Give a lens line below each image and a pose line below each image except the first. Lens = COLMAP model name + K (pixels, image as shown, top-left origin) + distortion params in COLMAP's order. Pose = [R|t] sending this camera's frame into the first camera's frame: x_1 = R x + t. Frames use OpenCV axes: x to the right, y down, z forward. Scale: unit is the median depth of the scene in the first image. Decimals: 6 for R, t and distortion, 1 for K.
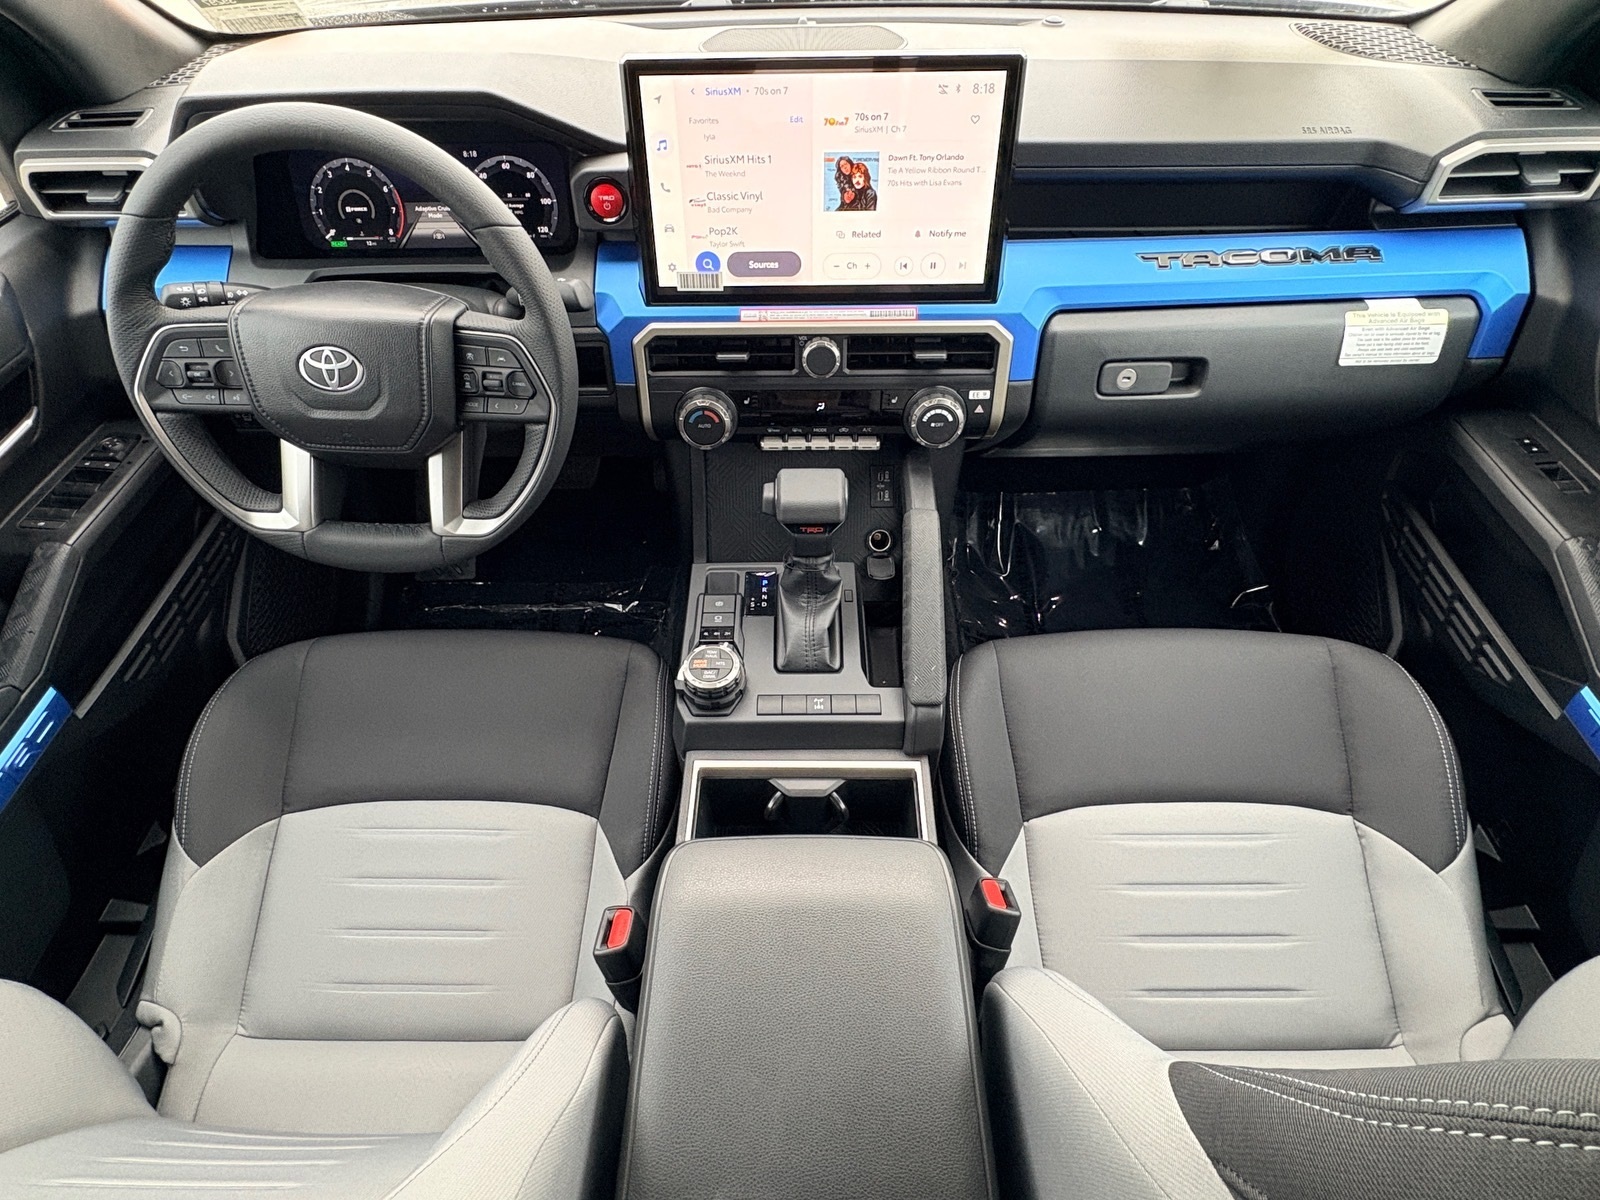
lens RADIAL K [[869.0, 0, 792.0], [0, 869.0, 592.1], [0, 0, 1]] dist [-0.000268, -0.000239]
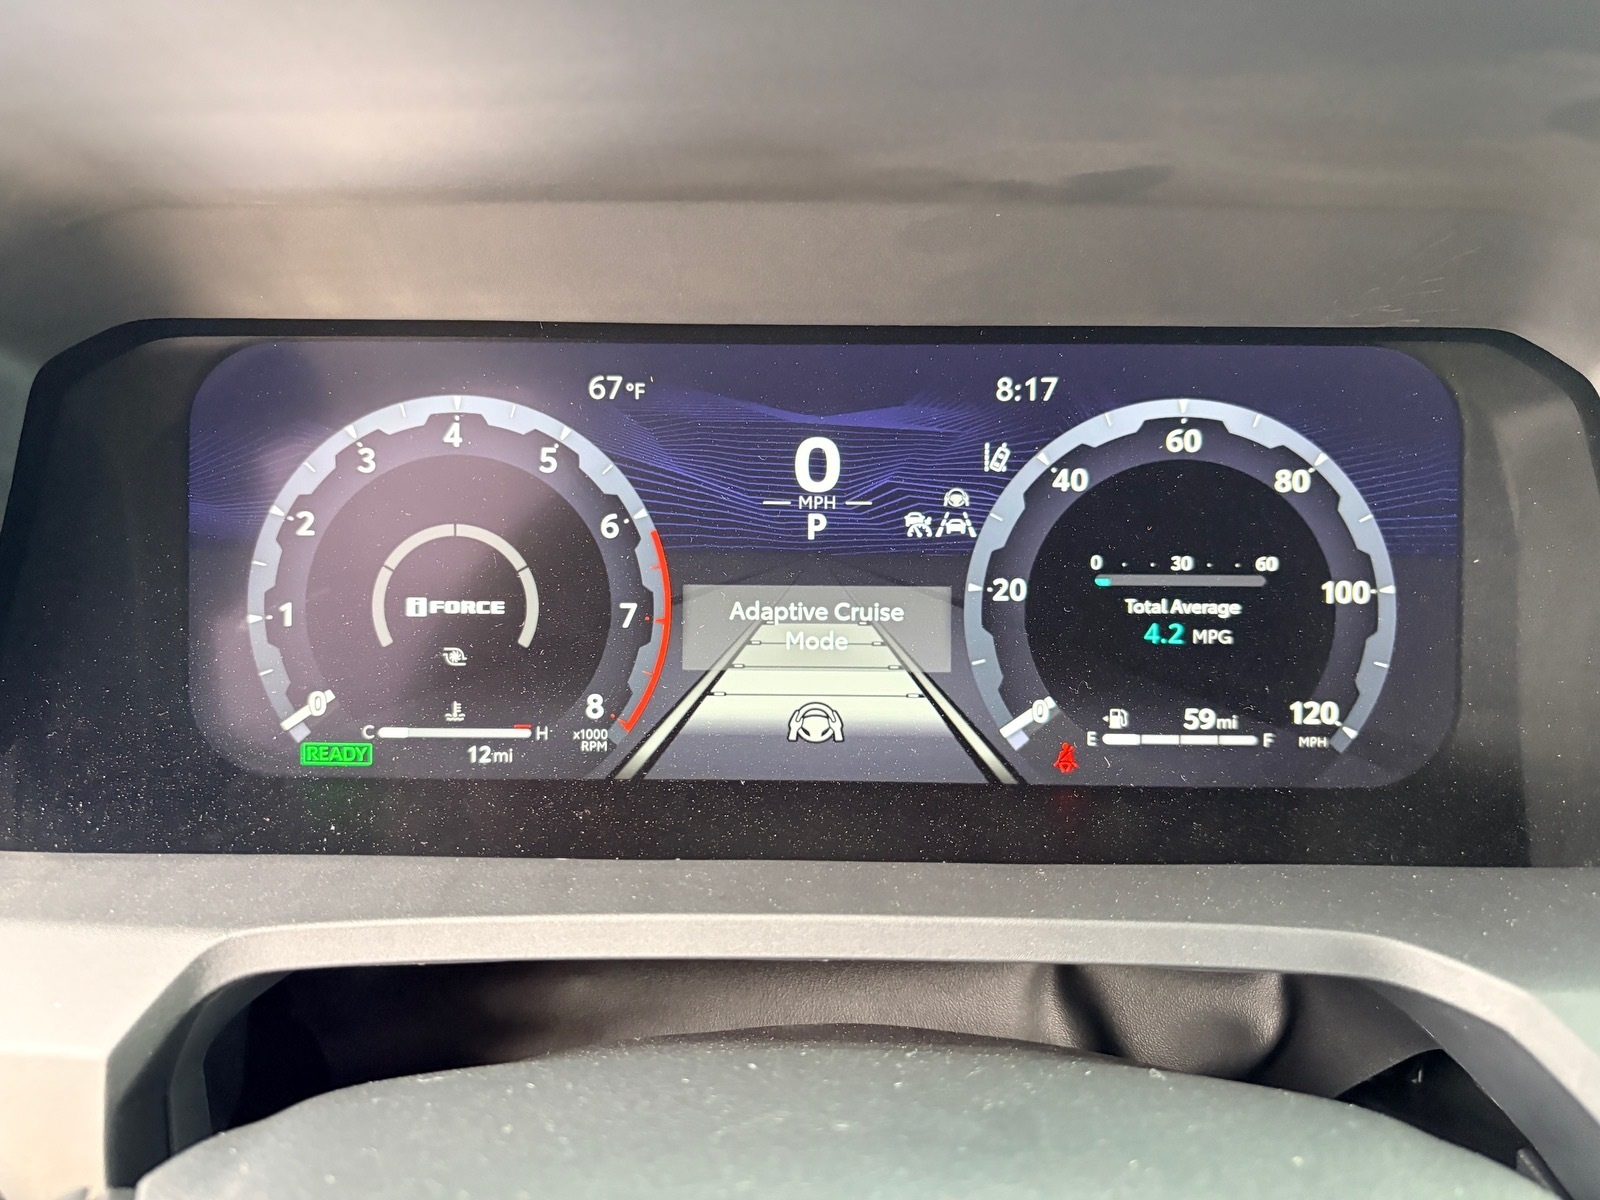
lens RADIAL K [[1254.4, 0, 801.5], [0, 1254.4, 596.6], [0, 0, 1]] dist [-0.002817, -0.017113]
pose [[0.999767, 0.021575, 0.000443, -0.454438], [-0.019326, 0.904293, -0.426474, -0.341365], [-0.009601, 0.426366, 0.904500, 0.783741]]
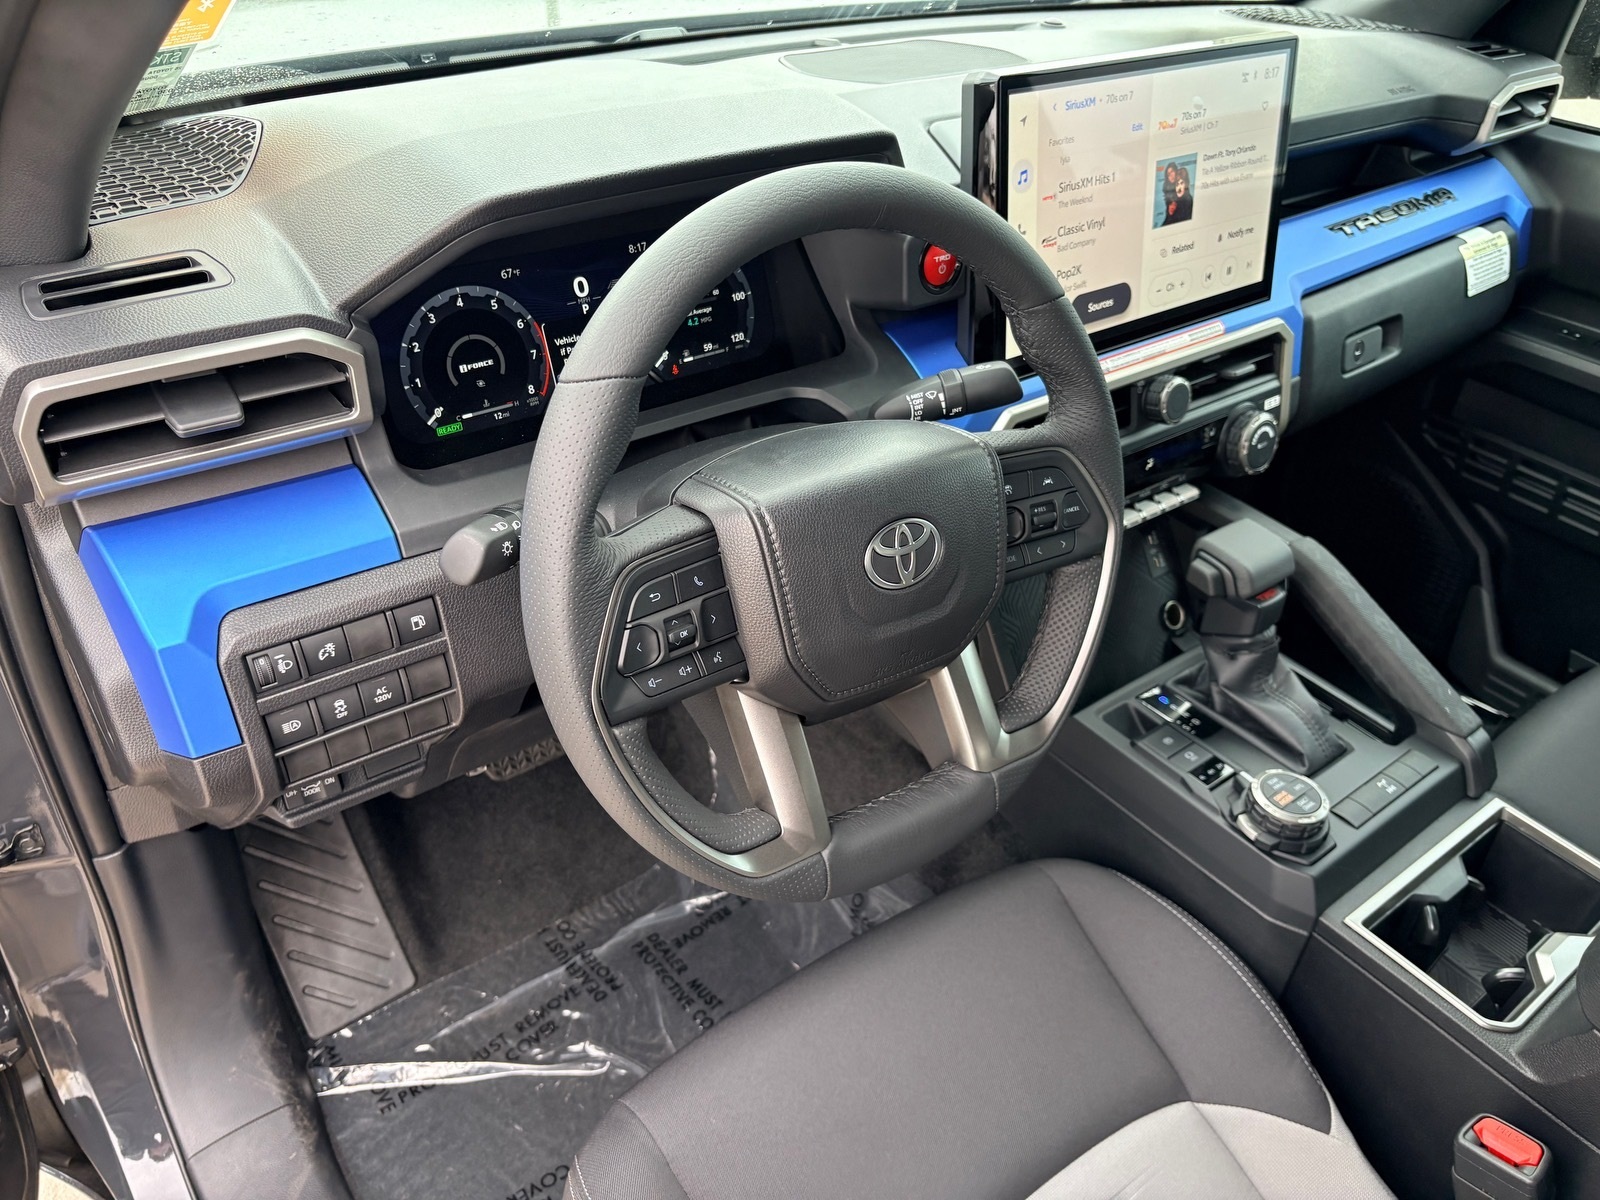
lens RADIAL K [[1216.0, 0, 798.6], [0, 1216.0, 605.5], [0, 0, 1]] dist [0.028319, -0.045980]
pose [[0.780904, -0.313459, 0.540308, -0.908178], [0.401673, 0.914415, -0.050039, -0.176877], [-0.478380, 0.256102, 0.839978, 0.261642]]
